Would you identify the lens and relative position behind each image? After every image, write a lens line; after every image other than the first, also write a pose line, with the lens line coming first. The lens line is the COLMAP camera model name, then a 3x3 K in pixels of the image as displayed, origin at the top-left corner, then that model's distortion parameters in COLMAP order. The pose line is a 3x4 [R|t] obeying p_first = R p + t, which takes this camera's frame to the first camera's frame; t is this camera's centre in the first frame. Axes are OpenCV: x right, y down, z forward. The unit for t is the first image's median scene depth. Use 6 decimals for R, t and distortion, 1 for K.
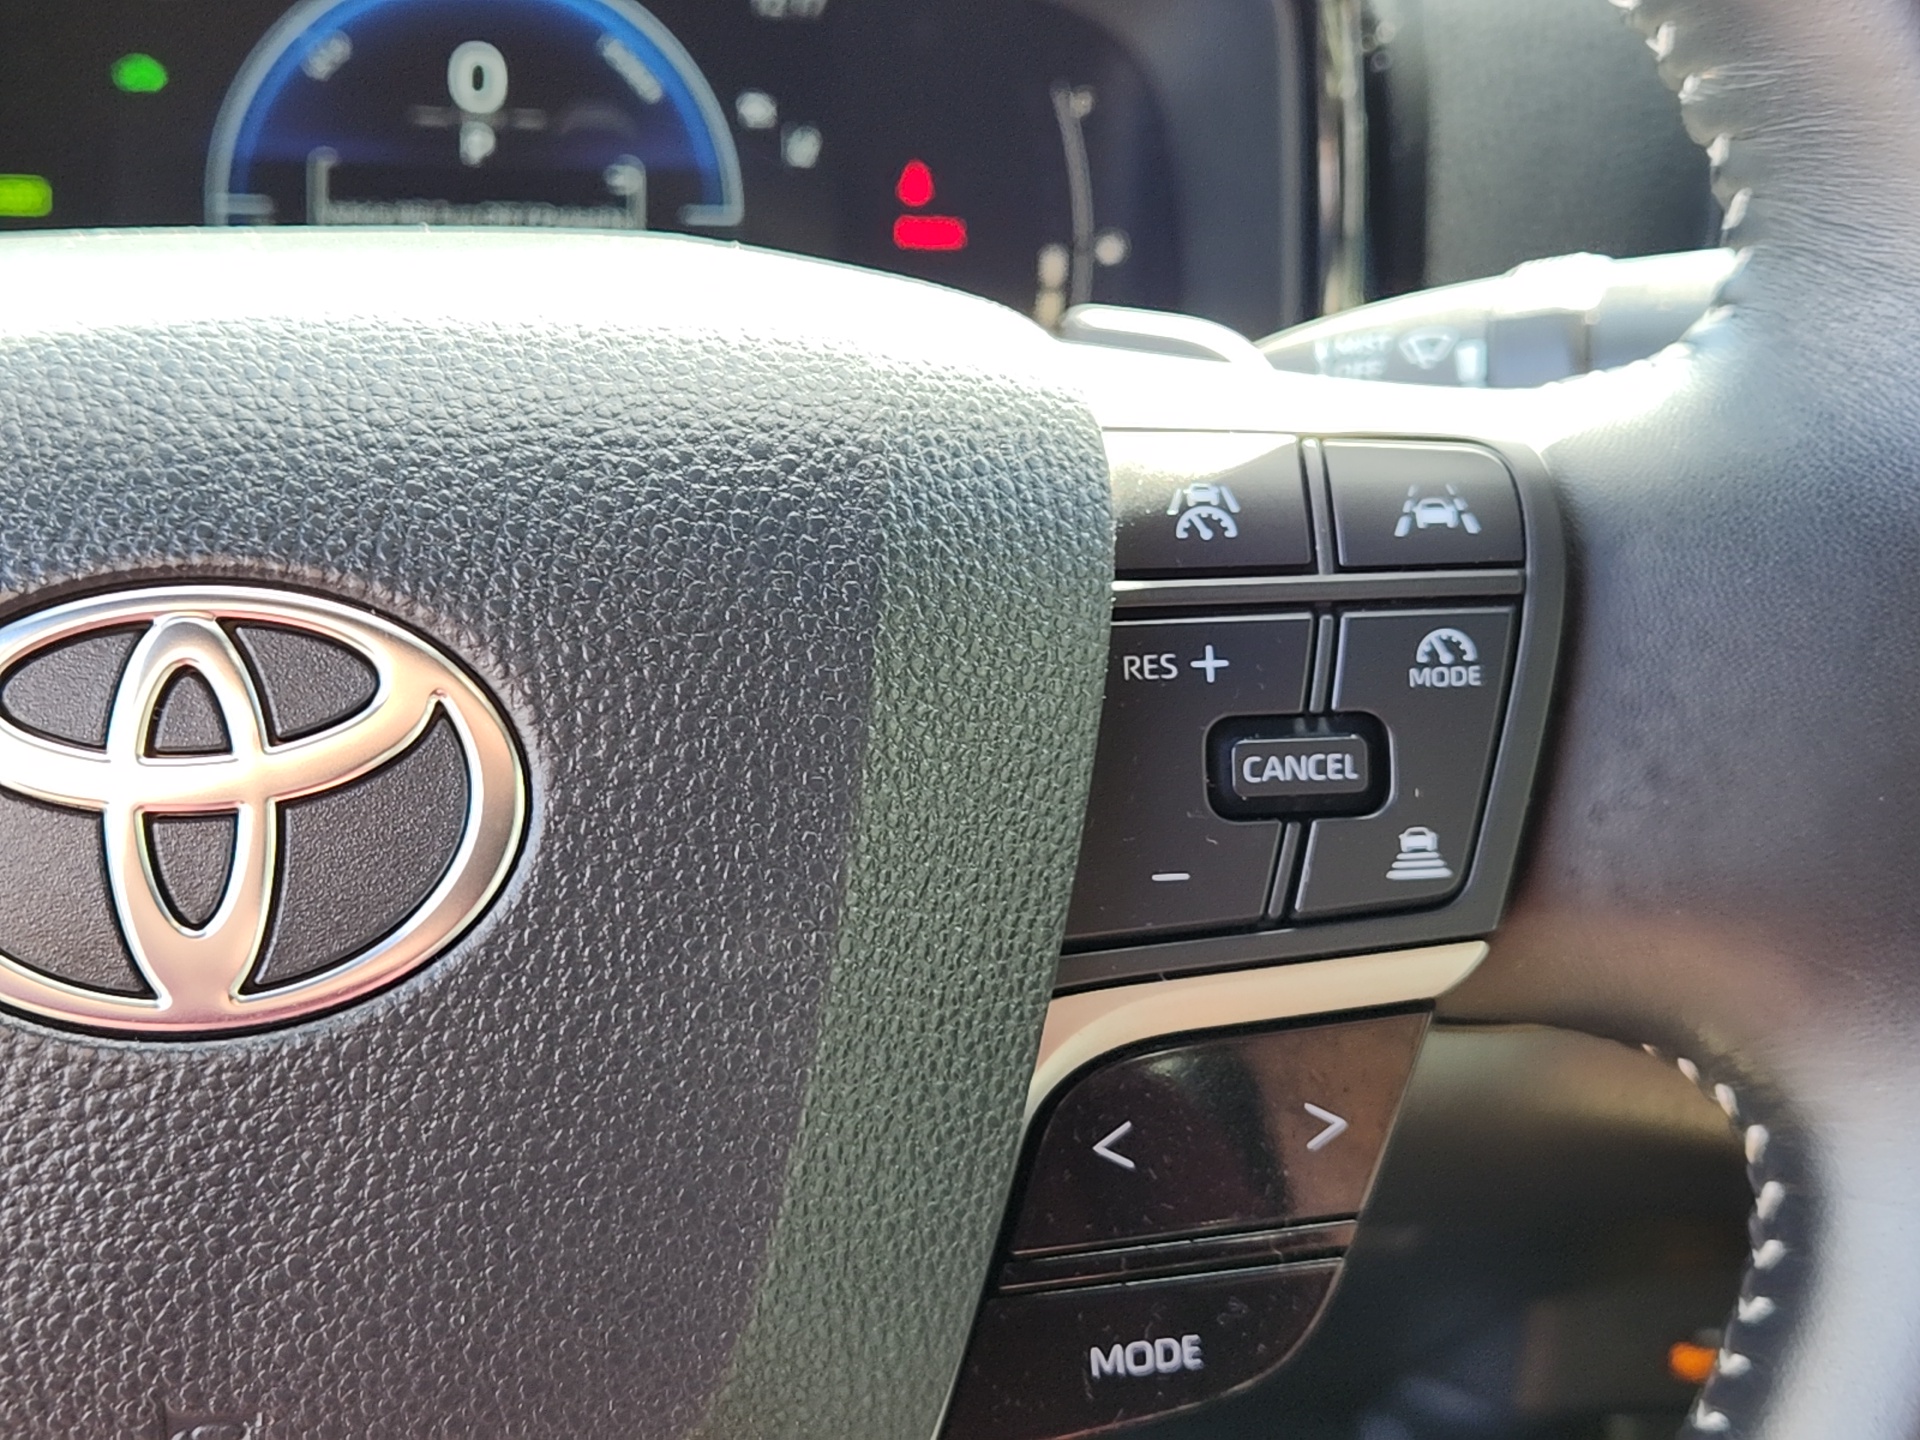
lens RADIAL K [[1954.0, 0, 960.1], [0, 1954.0, 679.1], [0, 0, 1]] dist [-0.005501, -0.008486]
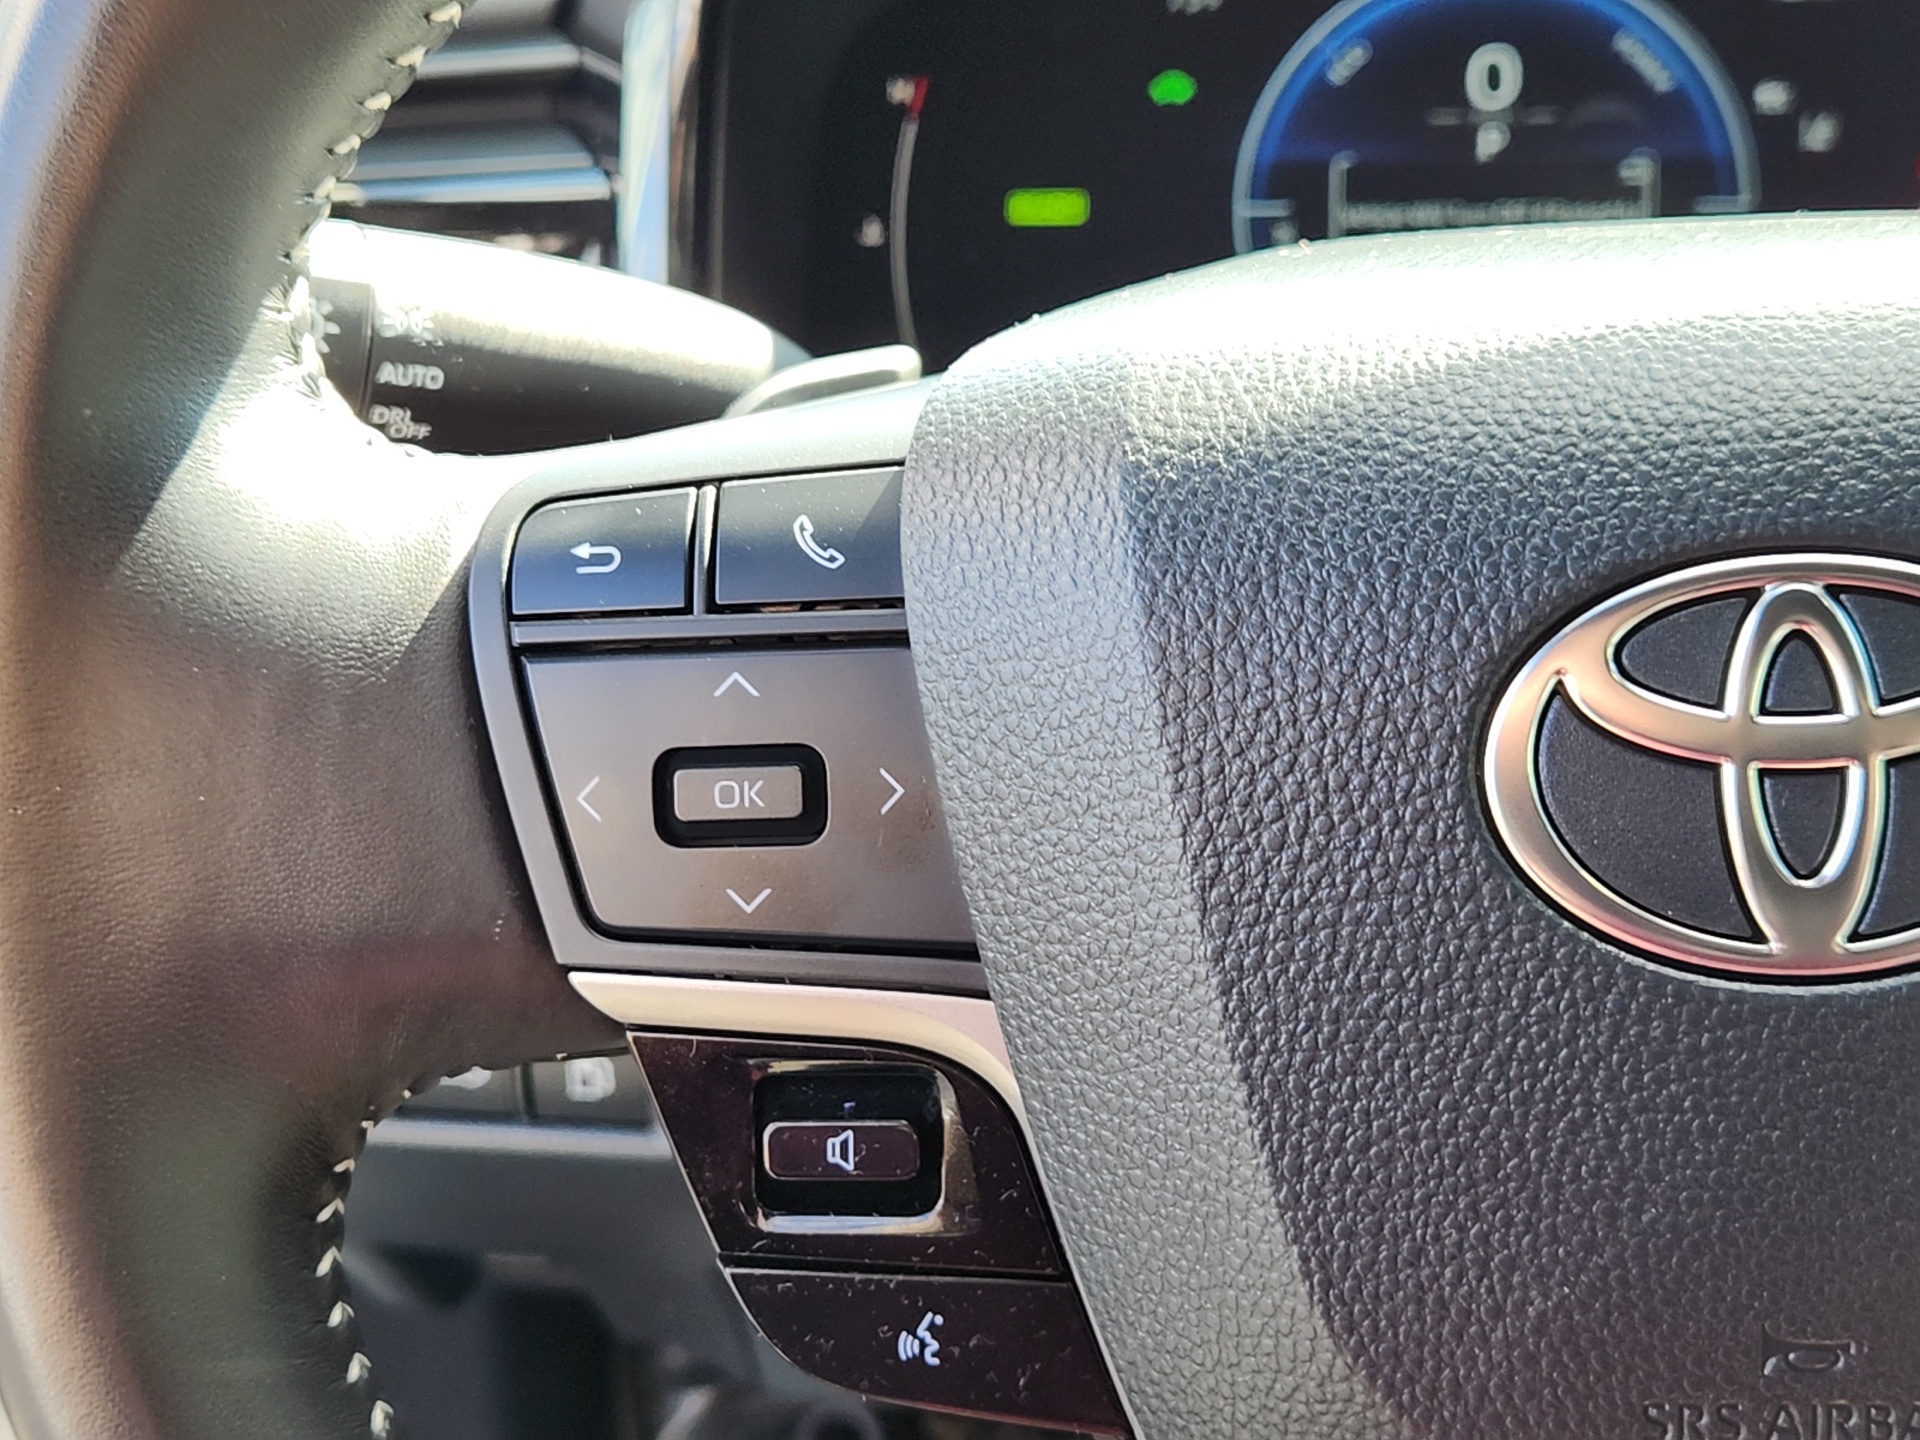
lens RADIAL K [[1916.2, 0, 955.5], [0, 1916.2, 712.9], [0, 0, 1]] dist [0.101816, -0.168338]
pose [[0.985016, 0.014587, -0.171843, -0.654955], [-0.012044, 0.999802, 0.015833, 0.026000], [0.172040, -0.013526, 0.984997, -0.112567]]
